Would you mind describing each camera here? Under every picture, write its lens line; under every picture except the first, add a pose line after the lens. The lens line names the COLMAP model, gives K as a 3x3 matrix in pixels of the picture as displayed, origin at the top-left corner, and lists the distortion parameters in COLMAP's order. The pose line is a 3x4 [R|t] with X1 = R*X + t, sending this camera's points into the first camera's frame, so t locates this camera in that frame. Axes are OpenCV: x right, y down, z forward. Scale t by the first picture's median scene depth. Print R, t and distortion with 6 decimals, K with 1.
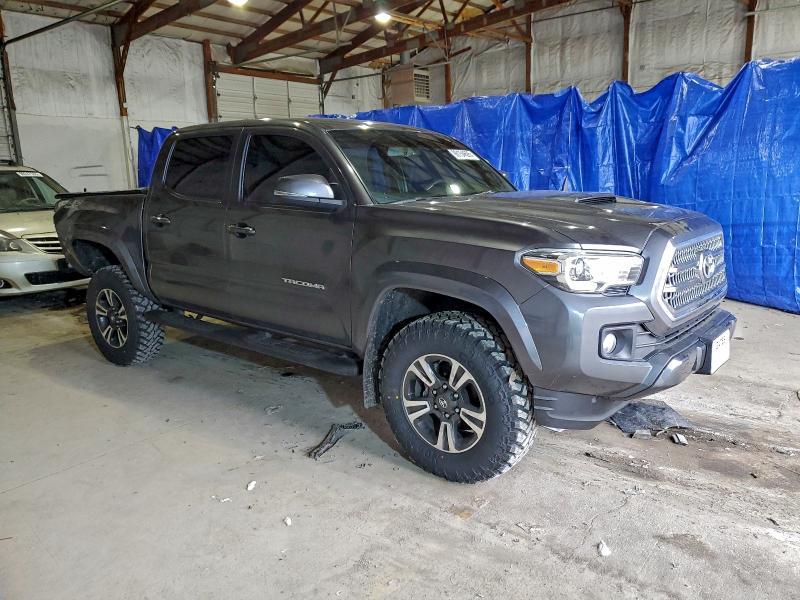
lens RADIAL K [[648.9, 0, 400.0], [0, 648.9, 300.0], [0, 0, 1]] dist [0.028236, 0.005381]
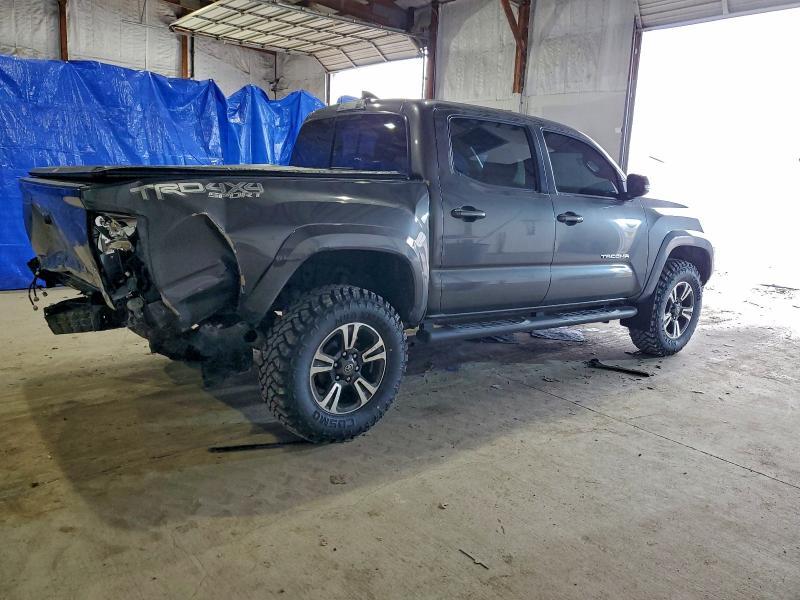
lens RADIAL K [[618.7, 0, 410.2], [0, 618.7, 298.9], [0, 0, 1]] dist [0.012386, 0.006151]
pose [[0.208684, -0.164267, 0.964089, -1.111524], [0.141149, 0.980531, 0.136516, -0.132532], [-0.967744, 0.107592, 0.227807, 0.858678]]
